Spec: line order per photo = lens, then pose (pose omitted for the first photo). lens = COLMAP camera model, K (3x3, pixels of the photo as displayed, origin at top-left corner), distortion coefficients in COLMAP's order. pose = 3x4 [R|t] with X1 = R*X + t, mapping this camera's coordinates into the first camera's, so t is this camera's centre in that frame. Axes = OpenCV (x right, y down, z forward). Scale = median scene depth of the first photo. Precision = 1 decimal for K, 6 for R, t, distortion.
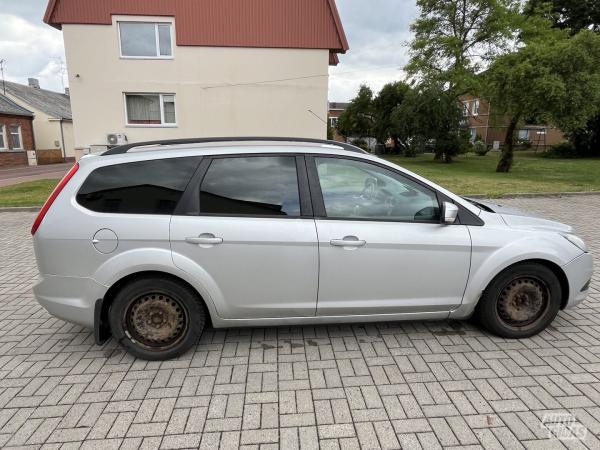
lens RADIAL K [[374.5, 0, 300.8], [0, 374.5, 225.6], [0, 0, 1]] dist [0.000962, -0.000817]
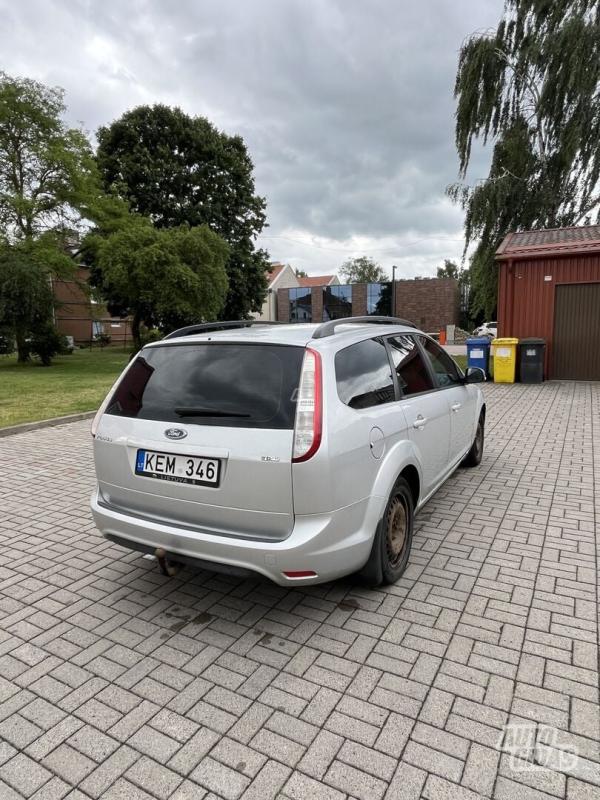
lens RADIAL K [[507.4, 0, 299.8], [0, 507.4, 402.9], [0, 0, 1]] dist [-0.003985, -0.001270]
pose [[0.557132, -0.126959, 0.820662, -1.318334], [0.204791, 0.978727, 0.012384, -0.073203], [-0.804776, 0.161164, 0.571280, 0.458273]]
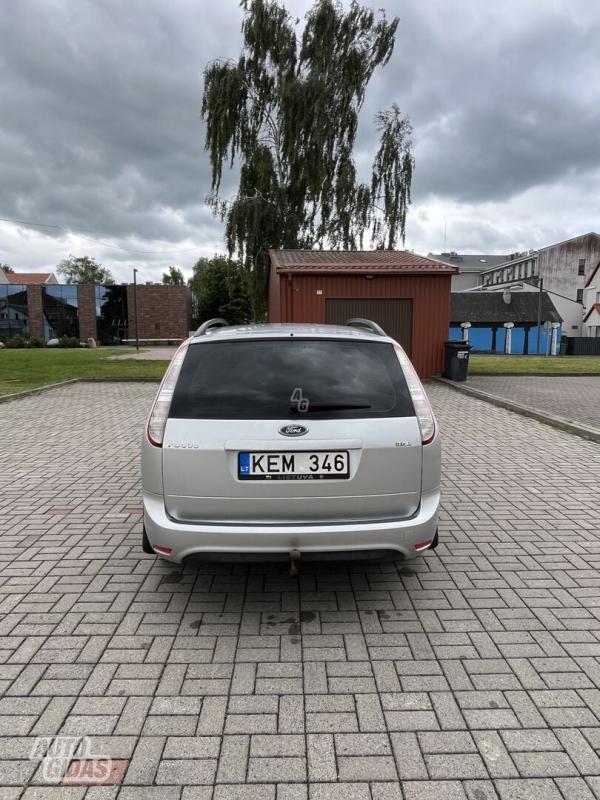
lens RADIAL K [[506.1, 0, 300.7], [0, 506.1, 397.7], [0, 0, 1]] dist [-0.009764, -0.002436]
pose [[0.049222, -0.123957, 0.991066, -1.571625], [0.223714, 0.968426, 0.110015, -0.202941], [-0.973411, 0.216300, 0.075399, 1.069271]]
